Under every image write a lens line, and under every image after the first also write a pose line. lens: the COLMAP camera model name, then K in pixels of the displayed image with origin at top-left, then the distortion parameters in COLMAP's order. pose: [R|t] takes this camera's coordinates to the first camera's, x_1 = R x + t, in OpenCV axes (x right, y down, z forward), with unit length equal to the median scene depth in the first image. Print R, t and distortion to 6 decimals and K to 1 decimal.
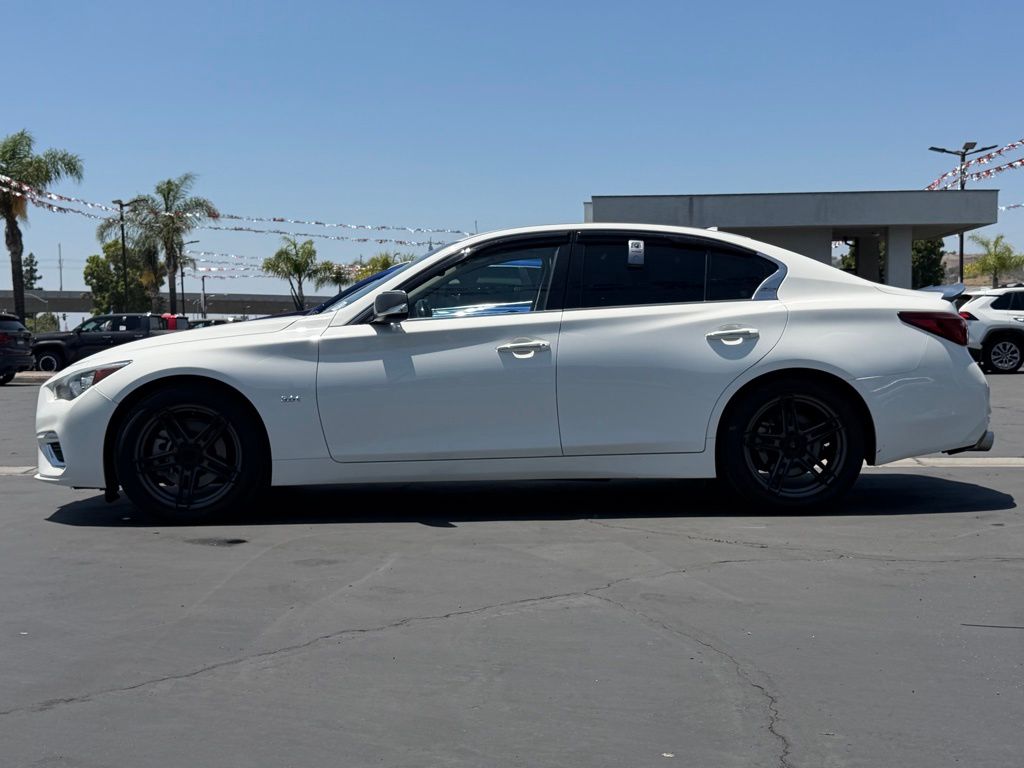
lens RADIAL K [[1278.7, 0, 512.0], [0, 1278.7, 384.0], [0, 0, 1]] dist [0.075632, -0.016669]
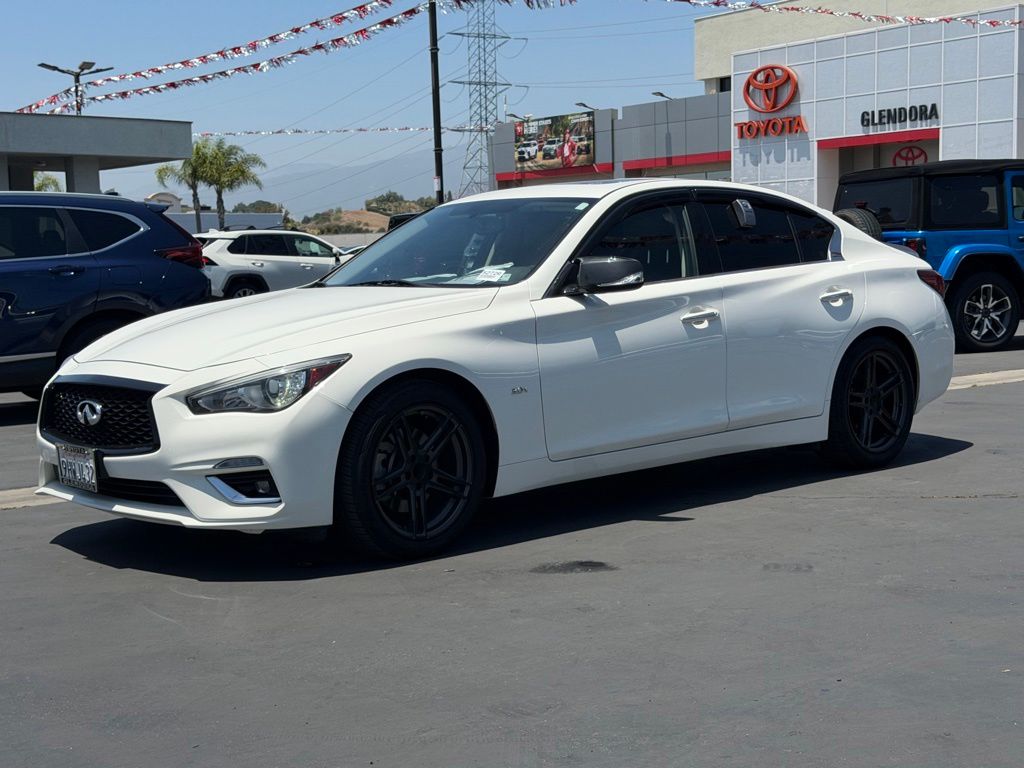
lens RADIAL K [[1453.7, 0, 532.7], [0, 1453.7, 385.1], [0, 0, 1]] dist [0.109078, -0.026544]
pose [[0.771989, -0.065736, 0.632228, -0.739080], [0.043863, 0.997776, 0.050185, -0.037002], [-0.634121, -0.011011, 0.773156, 0.266650]]
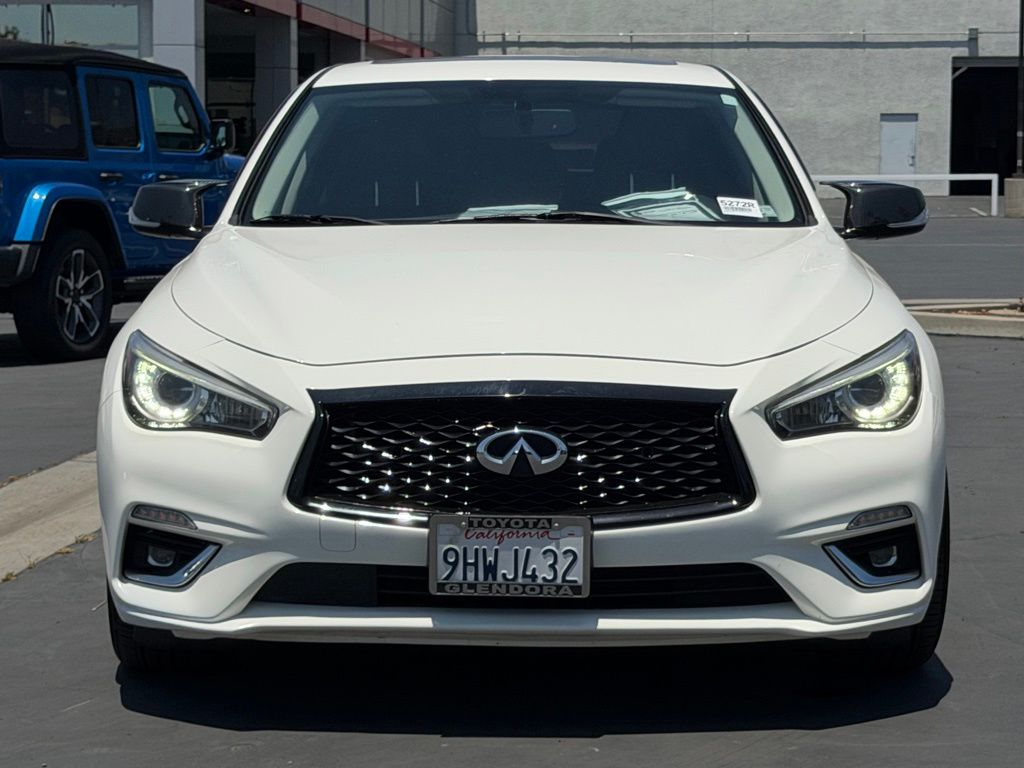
lens RADIAL K [[2578.6, 0, 512.0], [0, 2578.6, 384.0], [0, 0, 1]] dist [0.156069, -0.117636]
pose [[0.072275, -0.065076, 0.995259, -1.196825], [0.036916, 0.997360, 0.062532, -0.060406], [-0.996701, 0.032221, 0.074487, 1.050298]]
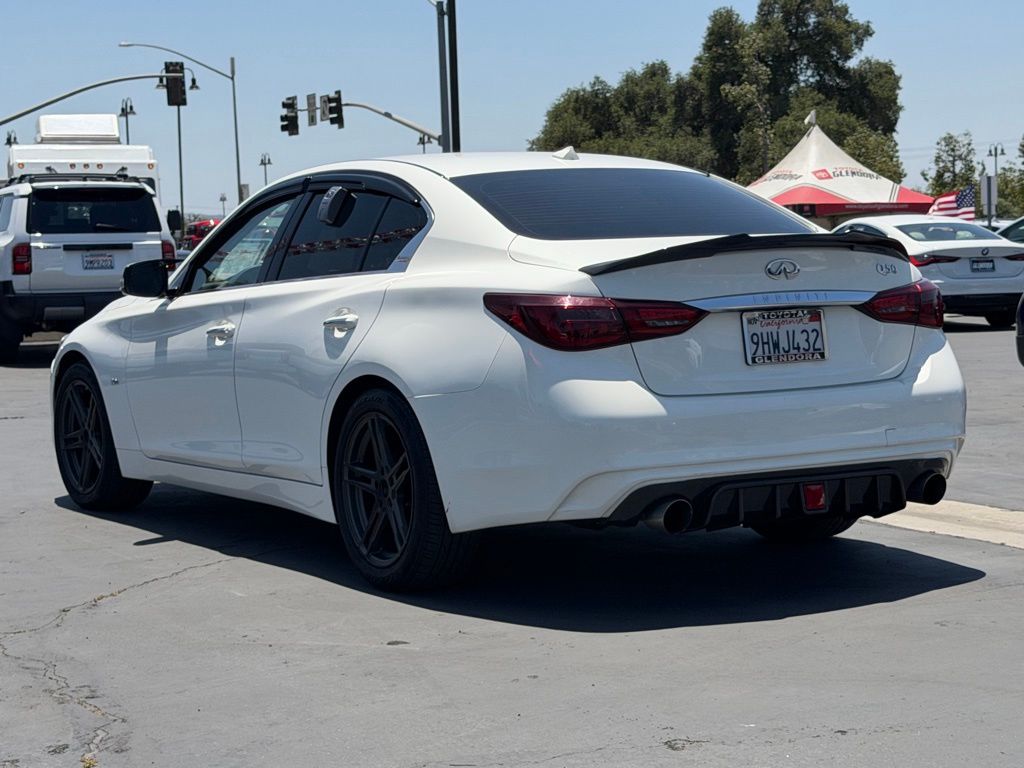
lens RADIAL K [[2095.3, 0, 512.0], [0, 2095.3, 384.0], [0, 0, 1]] dist [0.185189, -0.206332]
pose [[0.457225, 0.053331, -0.887751, 1.234706], [-0.016508, 0.998537, 0.051484, -0.065628], [0.889198, -0.008885, 0.457436, 0.559516]]
